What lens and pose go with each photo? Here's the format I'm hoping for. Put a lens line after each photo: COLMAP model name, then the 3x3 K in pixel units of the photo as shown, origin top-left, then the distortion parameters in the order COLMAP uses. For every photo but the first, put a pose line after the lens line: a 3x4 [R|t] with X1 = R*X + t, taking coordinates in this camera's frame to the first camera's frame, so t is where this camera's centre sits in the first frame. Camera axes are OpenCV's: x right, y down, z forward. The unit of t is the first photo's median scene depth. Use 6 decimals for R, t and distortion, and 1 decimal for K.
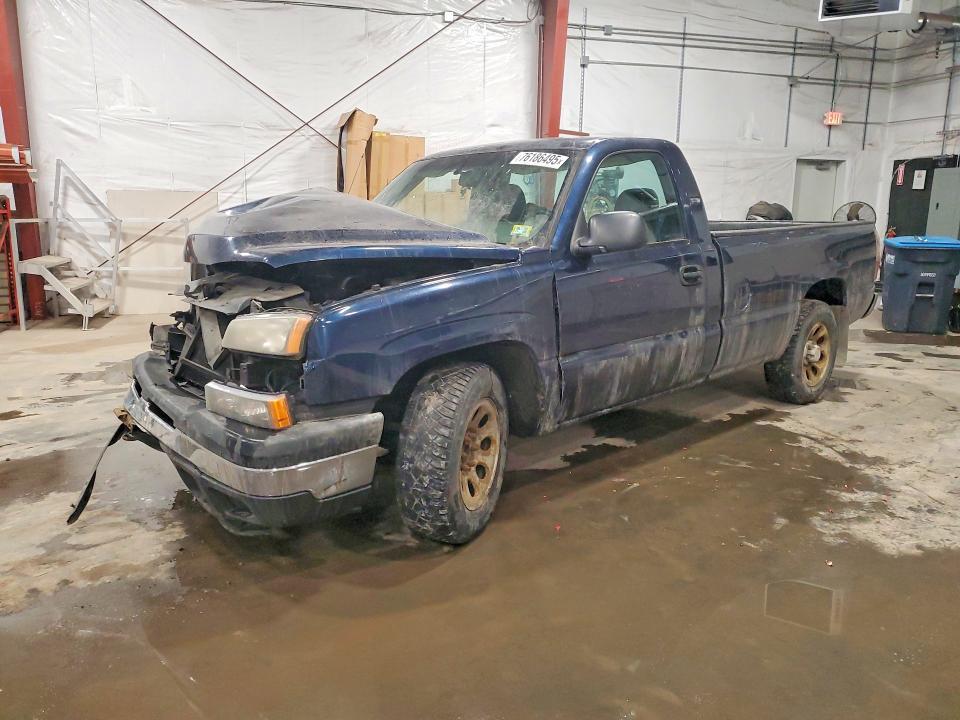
lens RADIAL K [[775.4, 0, 483.4], [0, 775.4, 363.7], [0, 0, 1]] dist [0.002611, 0.007760]
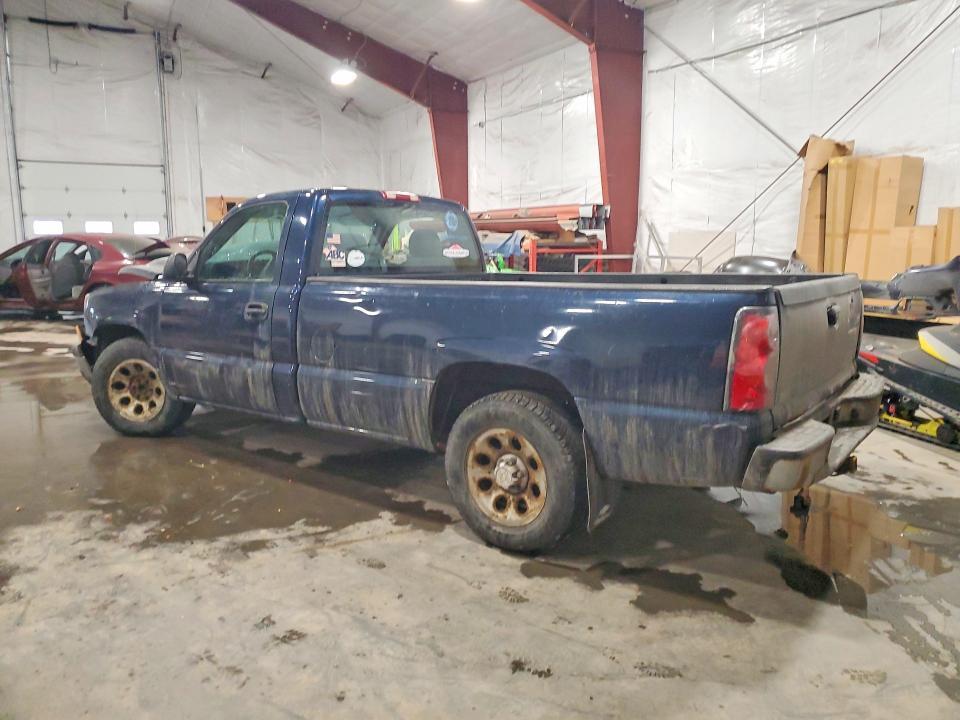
lens RADIAL K [[775.4, 0, 483.7], [0, 775.4, 357.9], [0, 0, 1]] dist [0.002611, 0.007760]
pose [[0.135418, 0.145658, -0.980023, 1.267309], [-0.197484, 0.973255, 0.117365, -0.219872], [0.970908, 0.177645, 0.160561, 1.040924]]
